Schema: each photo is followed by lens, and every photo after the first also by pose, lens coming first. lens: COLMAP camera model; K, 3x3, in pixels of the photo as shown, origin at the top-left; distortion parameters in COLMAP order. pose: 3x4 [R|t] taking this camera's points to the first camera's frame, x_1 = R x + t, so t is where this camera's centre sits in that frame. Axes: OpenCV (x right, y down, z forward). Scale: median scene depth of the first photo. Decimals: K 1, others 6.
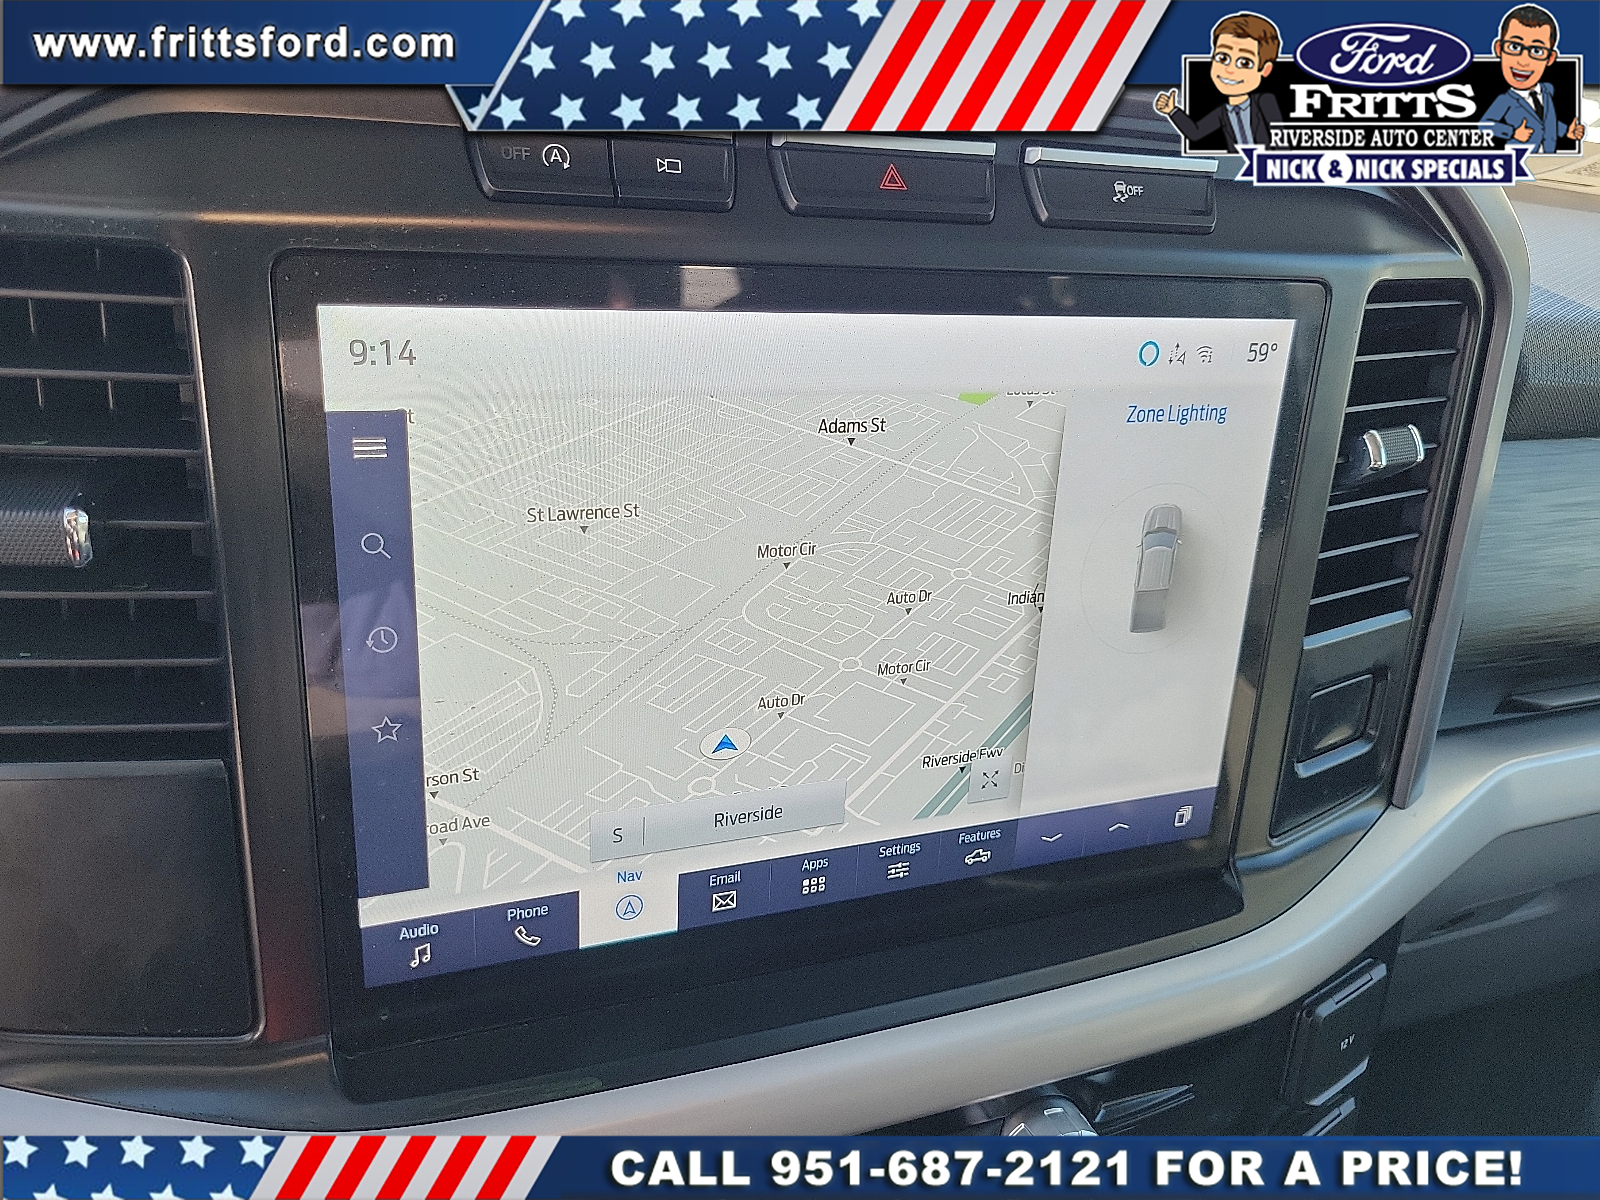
lens RADIAL K [[1210.3, 0, 800.0], [0, 1210.3, 600.0], [0, 0, 1]] dist [0.003024, -0.001899]
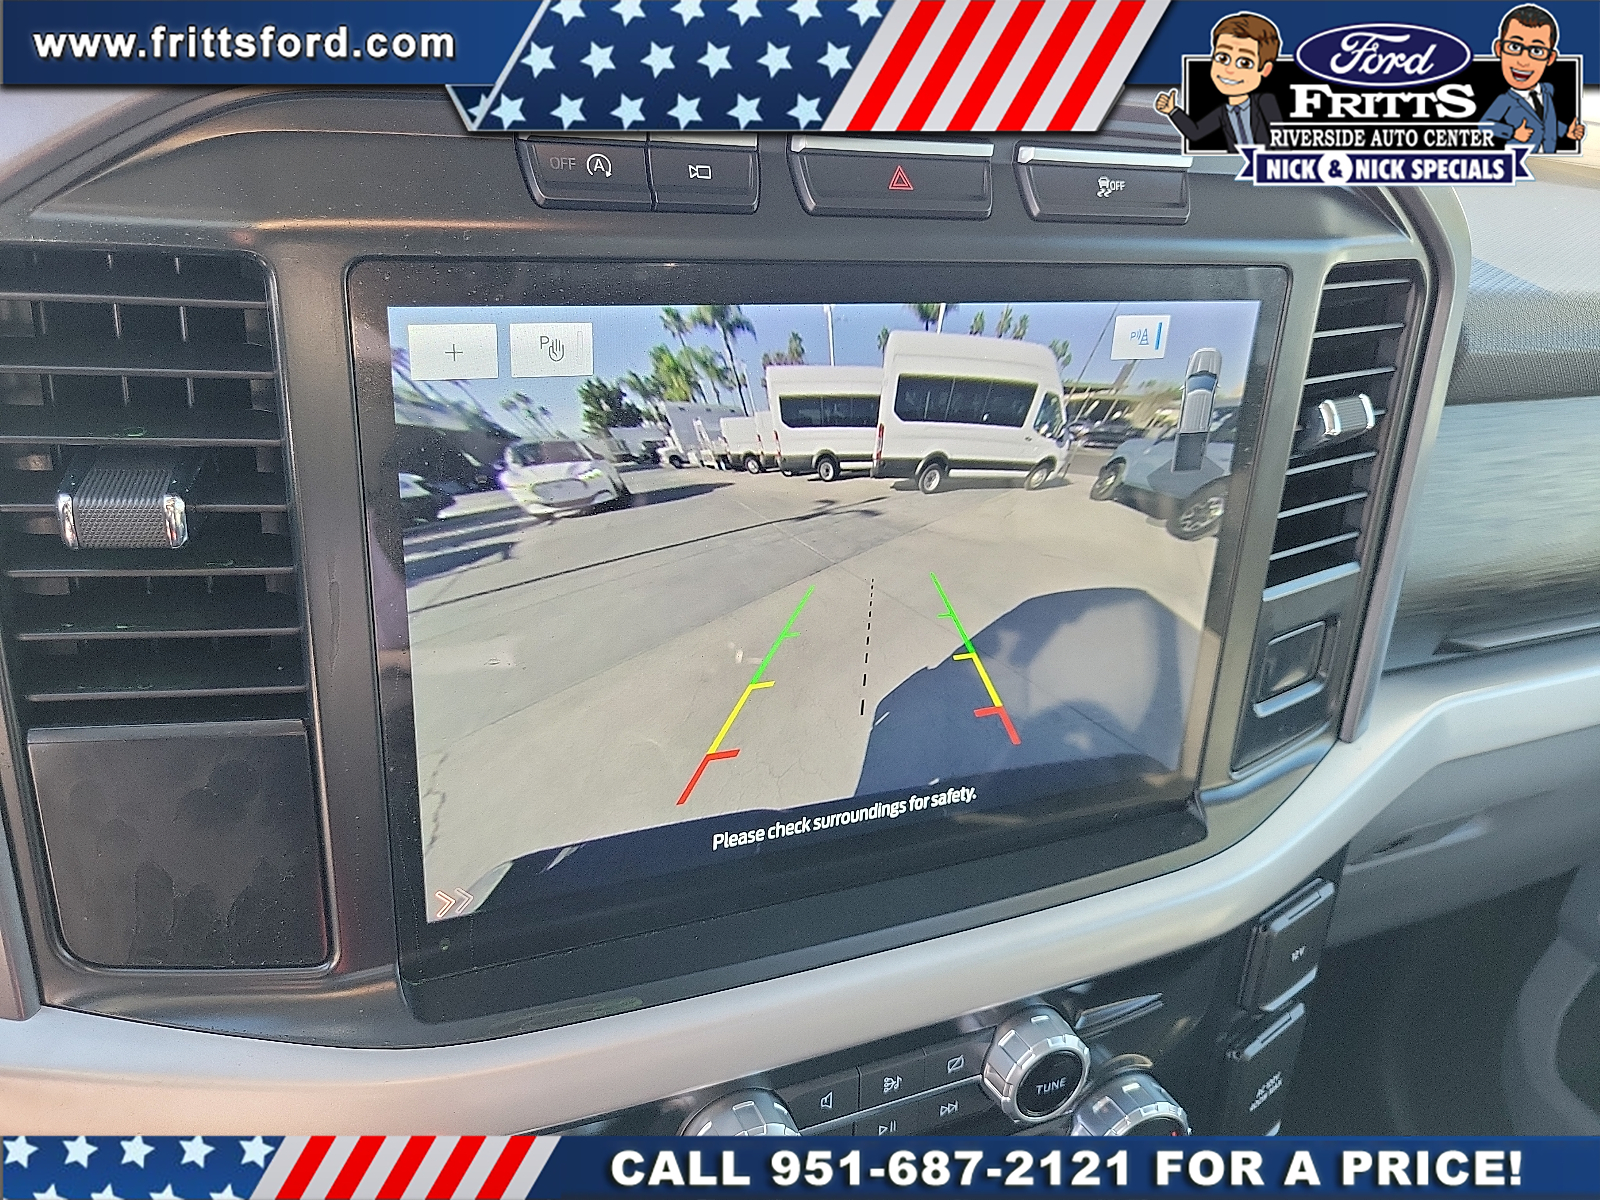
lens RADIAL K [[1210.3, 0, 800.0], [0, 1210.3, 600.0], [0, 0, 1]] dist [0.003024, -0.001899]
pose [[0.999214, -0.012012, 0.037790, -0.045843], [0.010168, 0.998765, 0.048624, -0.018070], [-0.038327, -0.048201, 0.998102, -0.079958]]
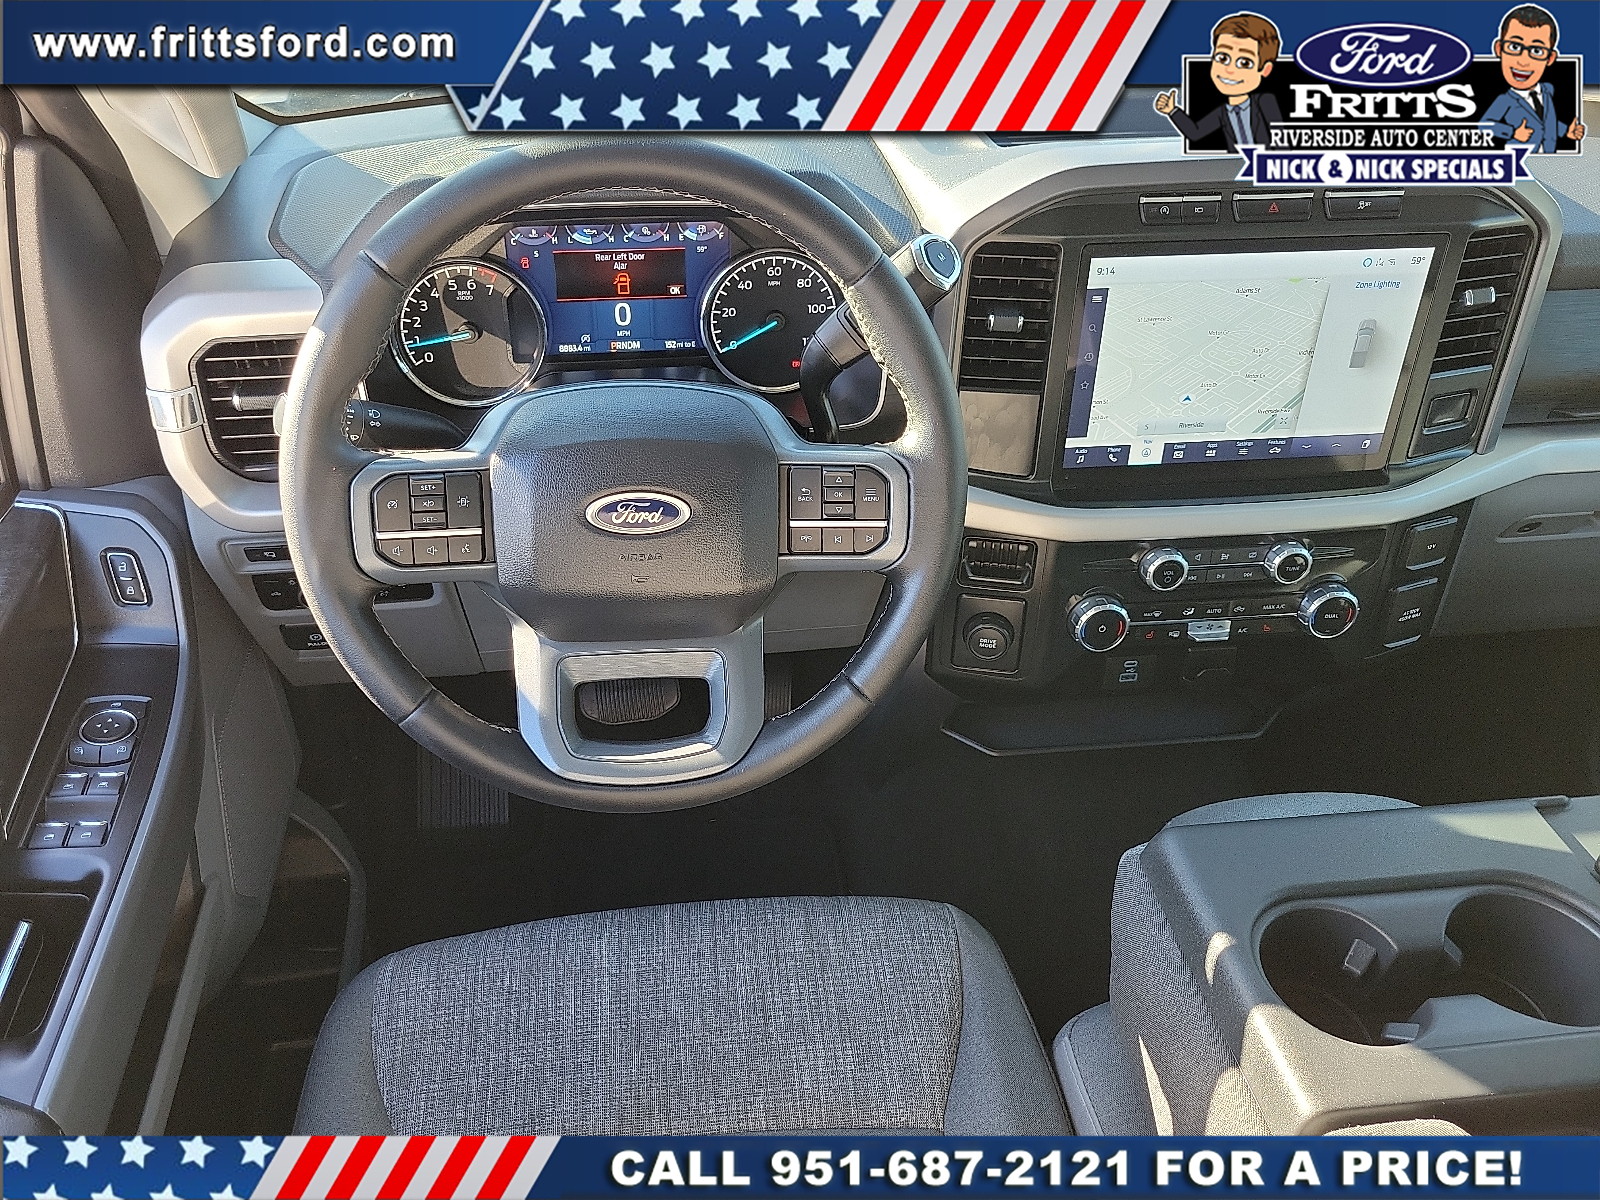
lens RADIAL K [[1210.3, 0, 800.0], [0, 1210.3, 600.0], [0, 0, 1]] dist [0.003024, -0.001899]
pose [[0.963442, 0.103547, -0.247097, -0.161130], [-0.043289, 0.970339, 0.237840, -0.054184], [0.264395, -0.218449, 0.939348, -1.778810]]
